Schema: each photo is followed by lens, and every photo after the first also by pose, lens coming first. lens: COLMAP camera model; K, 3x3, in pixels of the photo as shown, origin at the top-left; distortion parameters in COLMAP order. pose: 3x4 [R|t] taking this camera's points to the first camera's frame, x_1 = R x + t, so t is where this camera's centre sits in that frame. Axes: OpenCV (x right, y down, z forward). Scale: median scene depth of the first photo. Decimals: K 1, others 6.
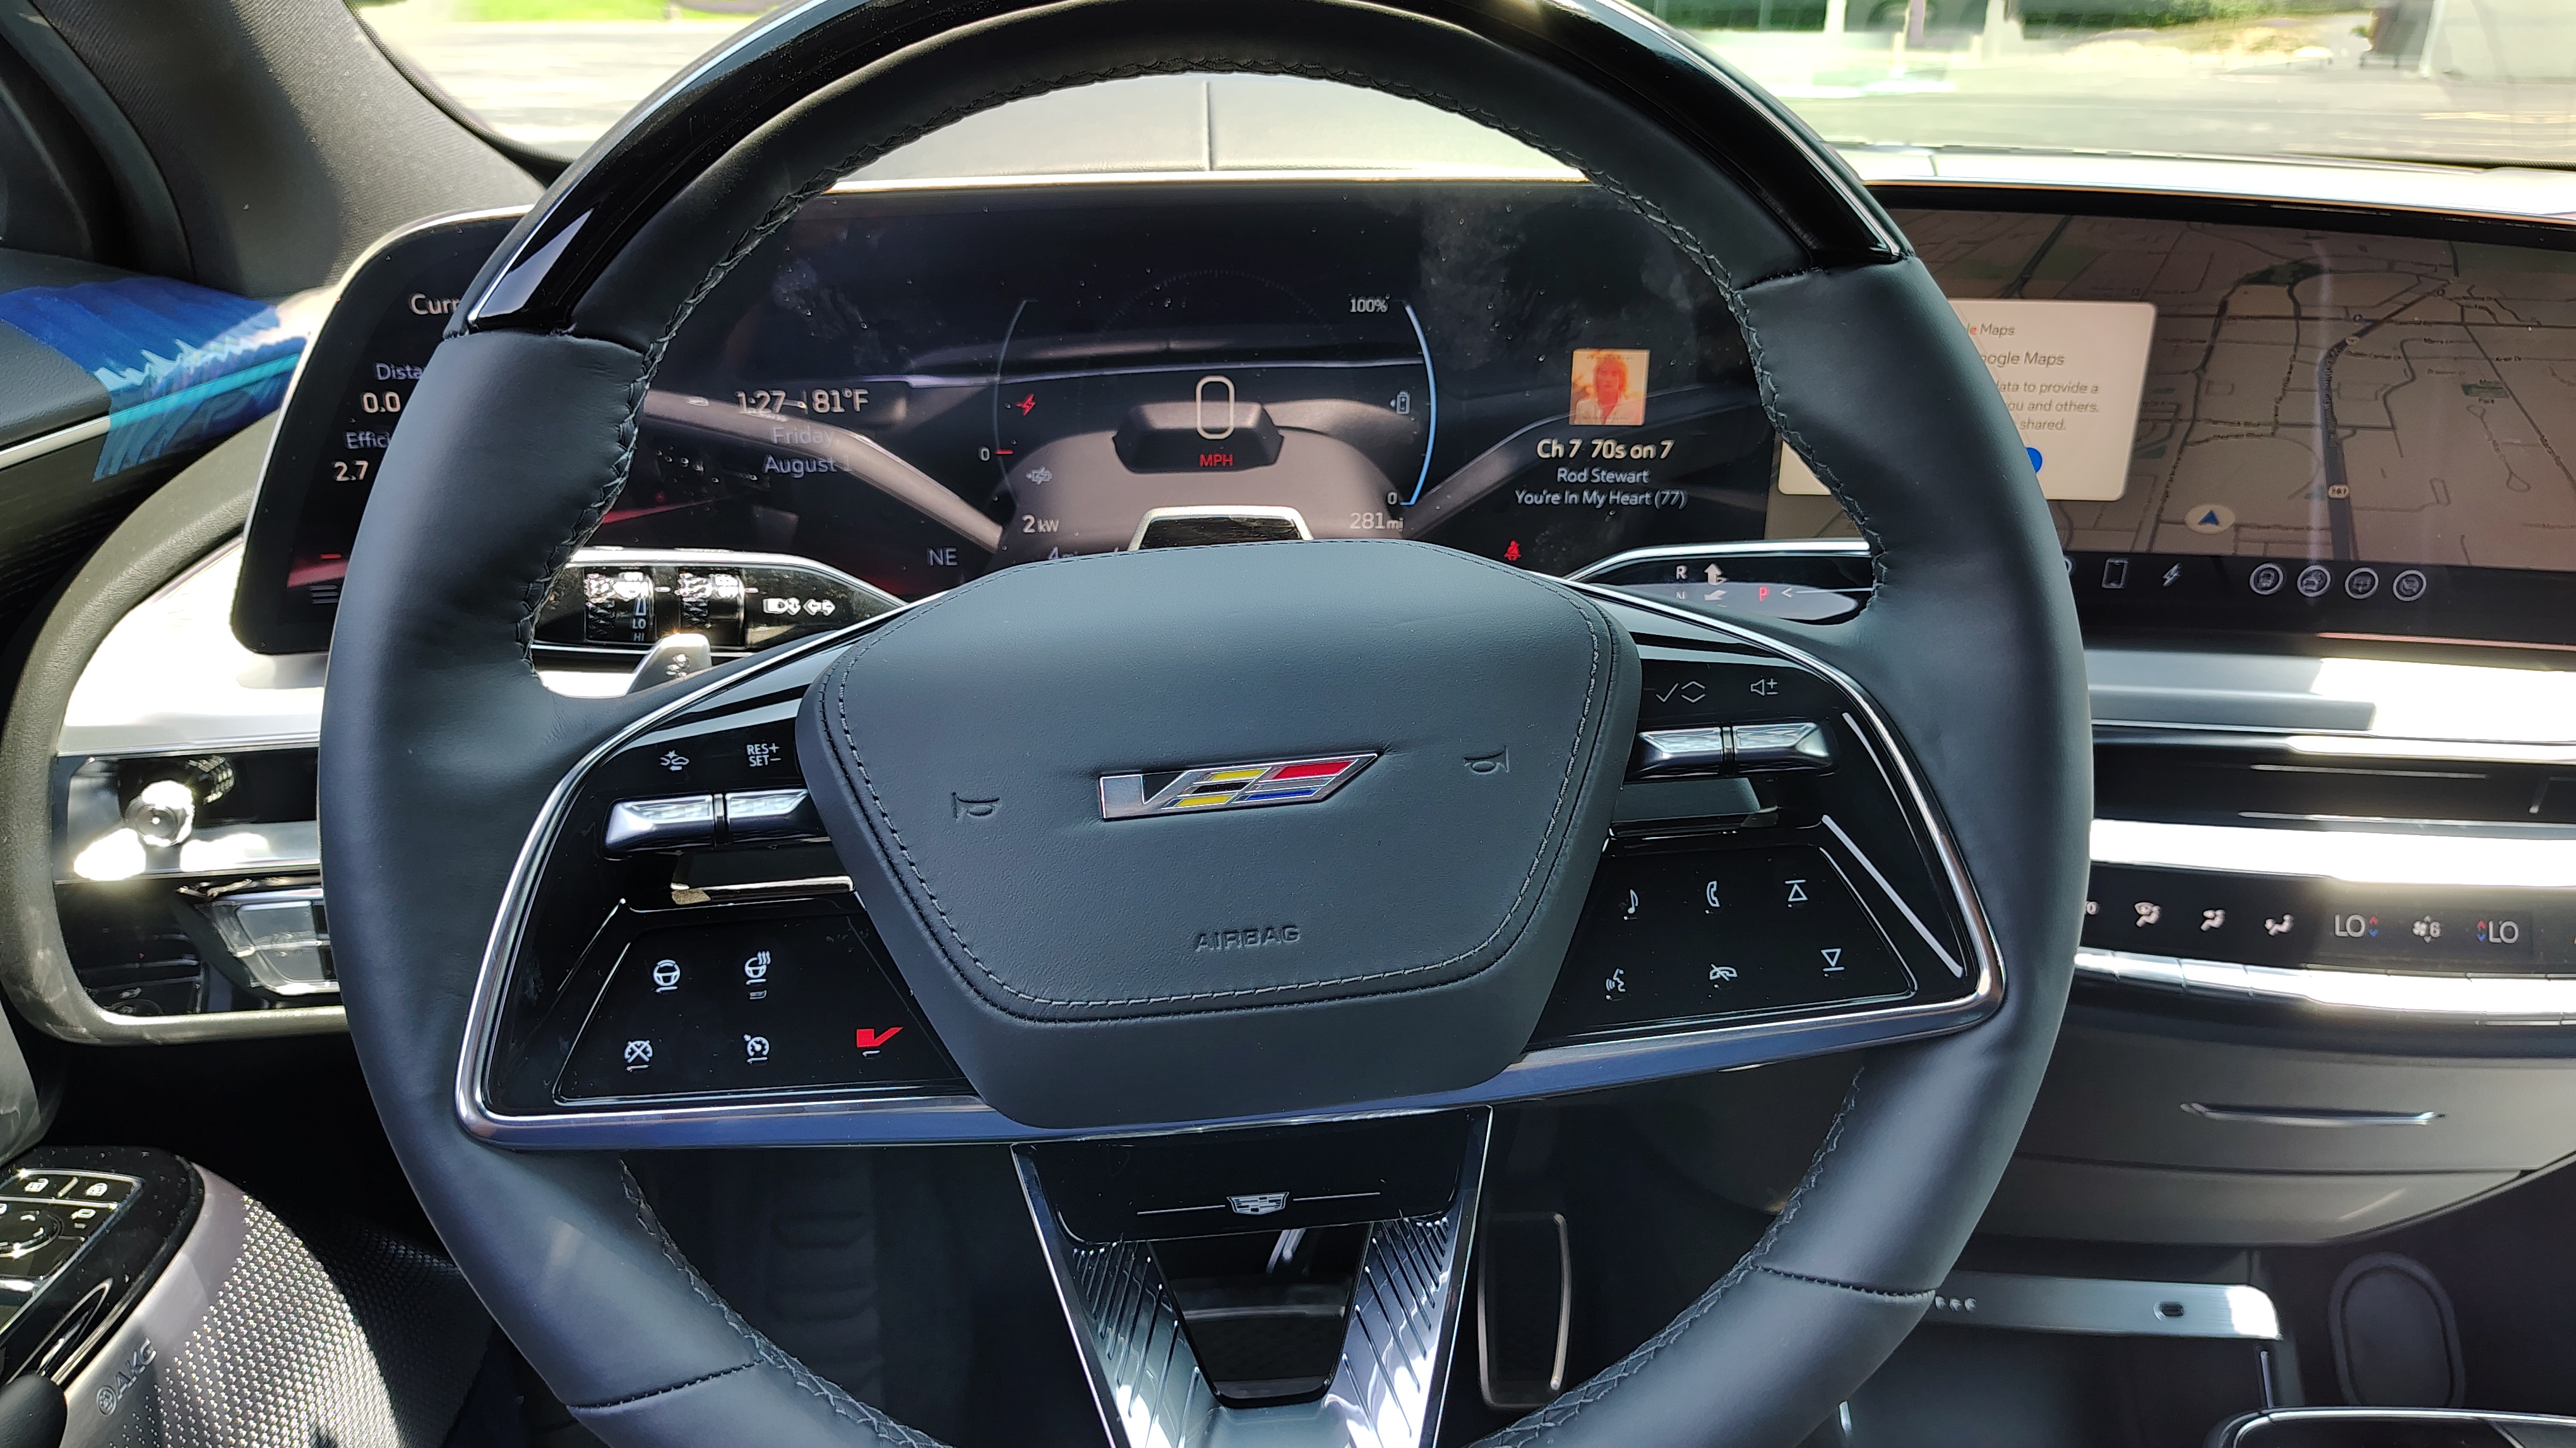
lens RADIAL K [[1874.6, 0, 1268.3], [0, 1874.6, 710.2], [0, 0, 1]] dist [0.017321, -0.027403]
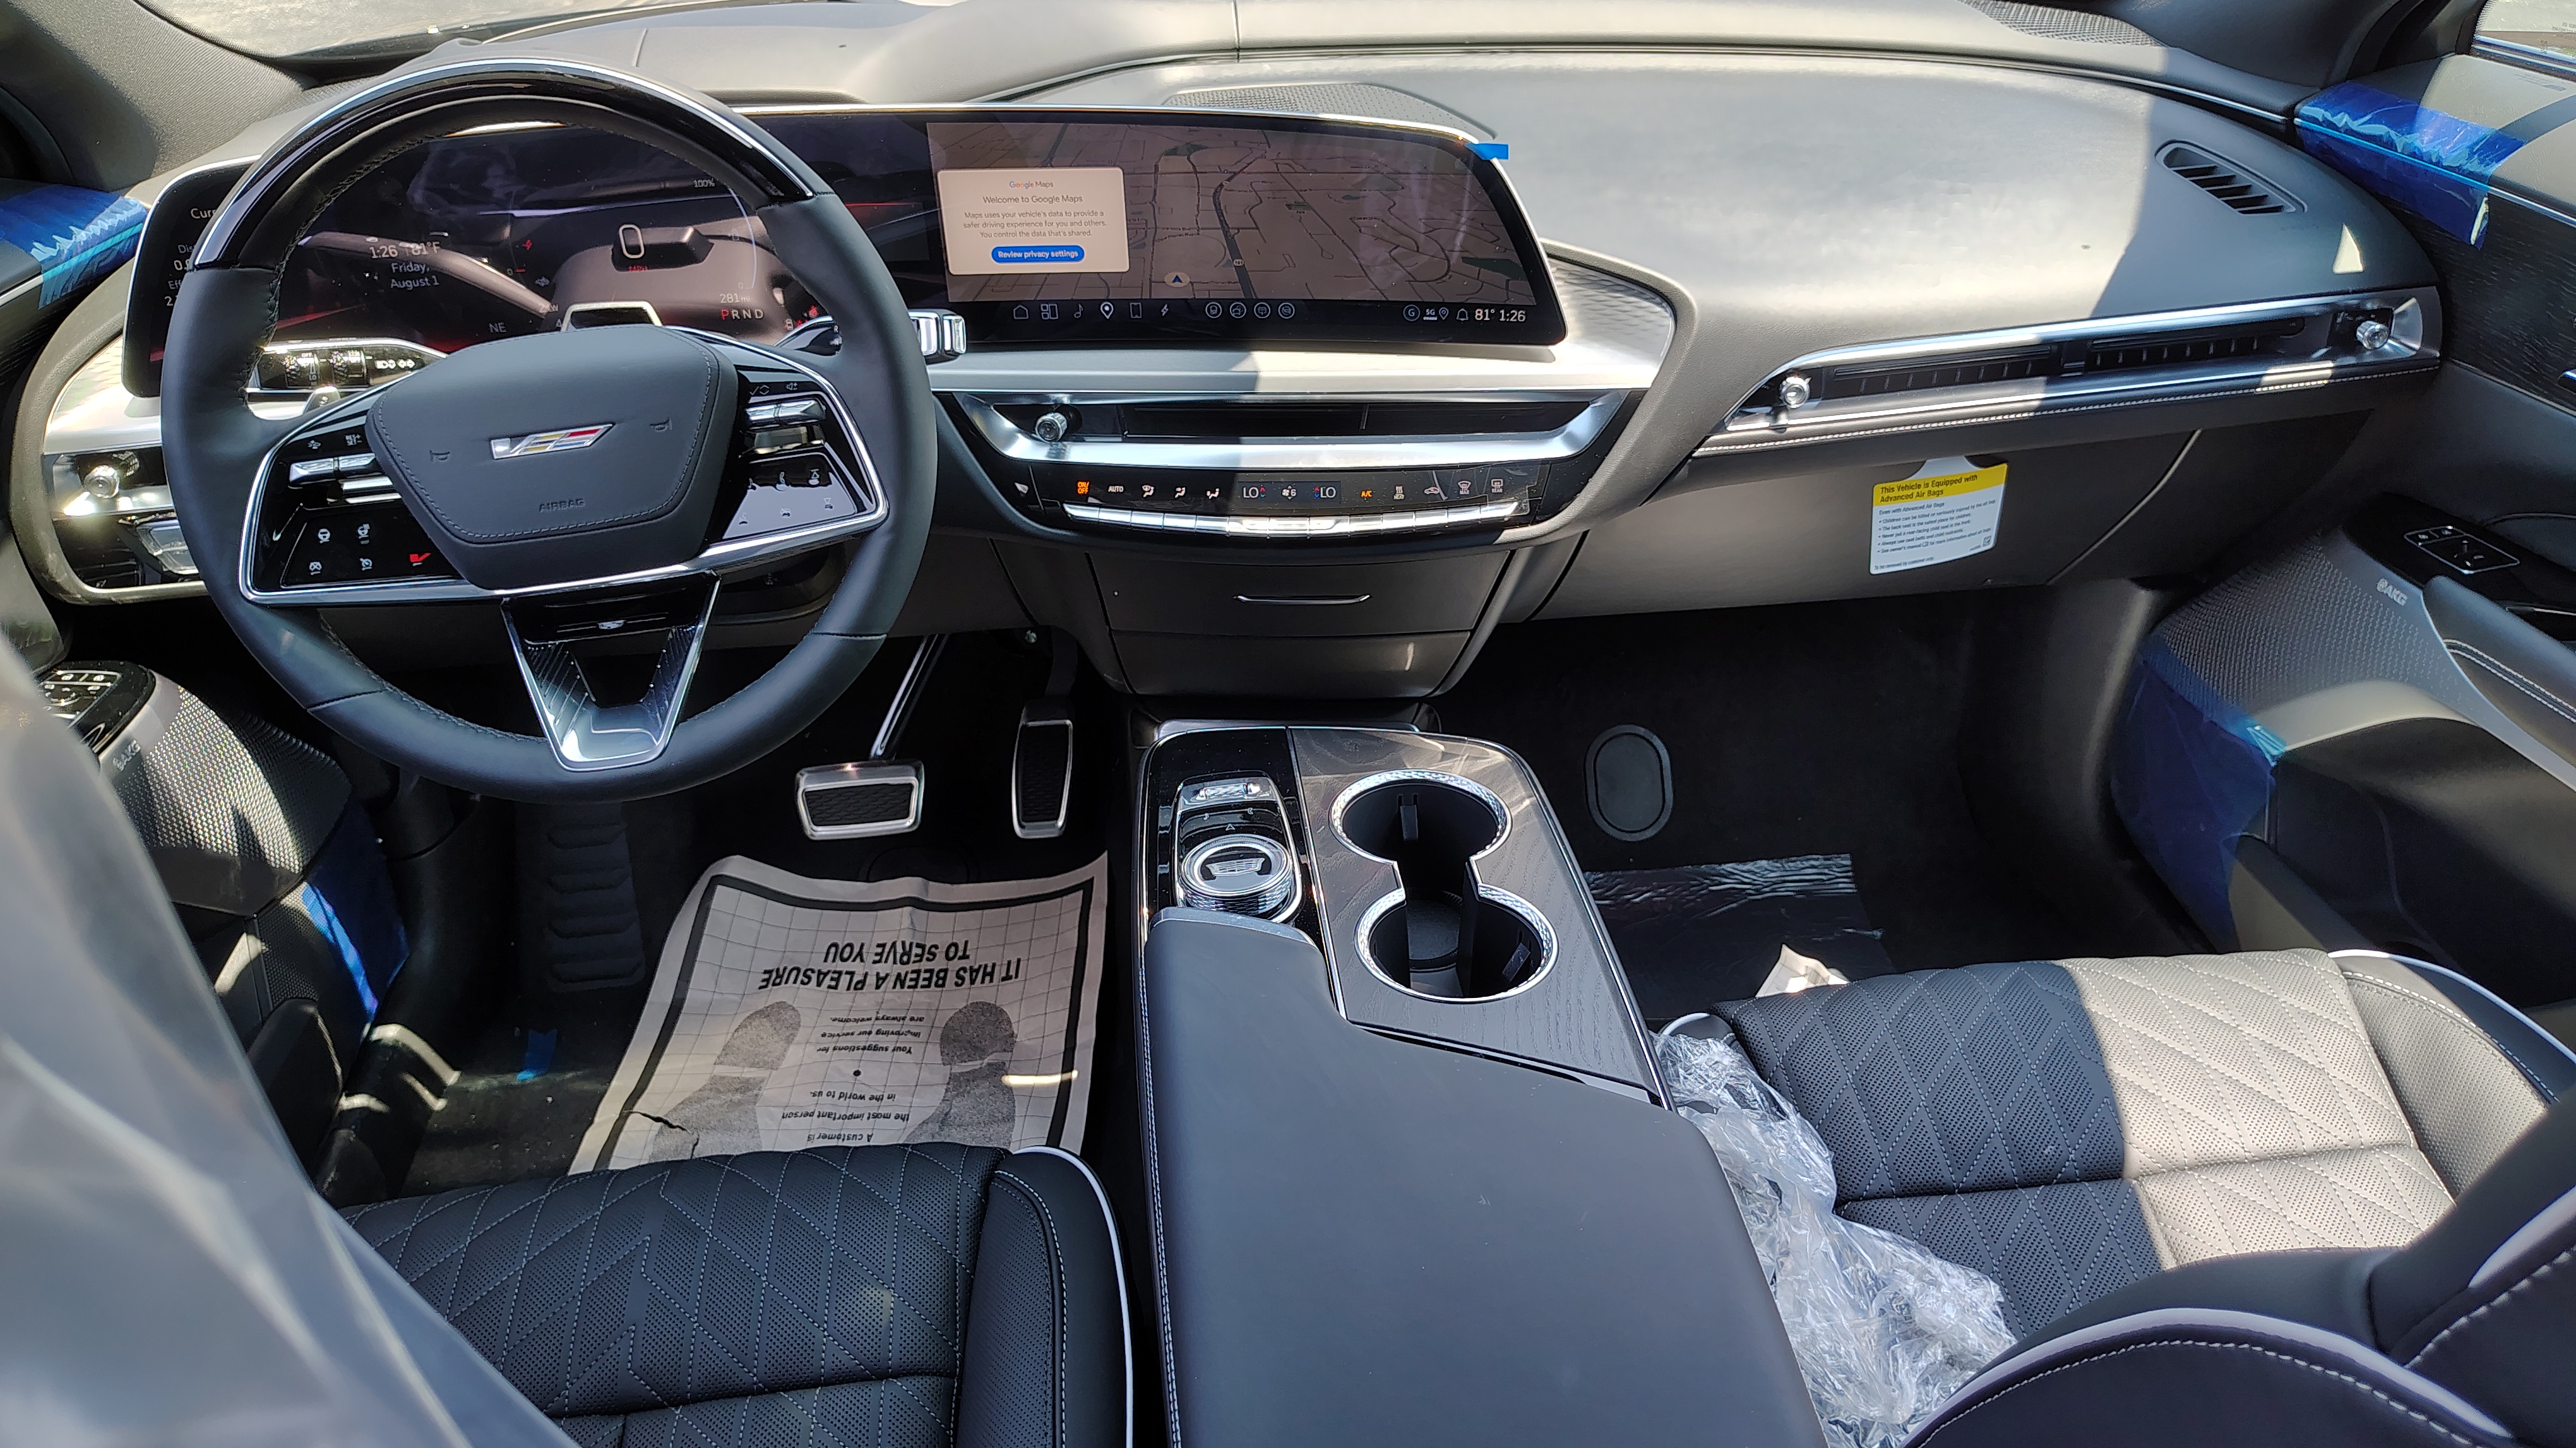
lens RADIAL K [[1874.6, 0, 1286.4], [0, 1874.6, 712.0], [0, 0, 1]] dist [0.017321, -0.027403]
pose [[0.998860, -0.045044, 0.015812, 0.763937], [0.041455, 0.982681, 0.180608, -0.014609], [-0.023674, -0.179747, 0.983428, -1.266831]]
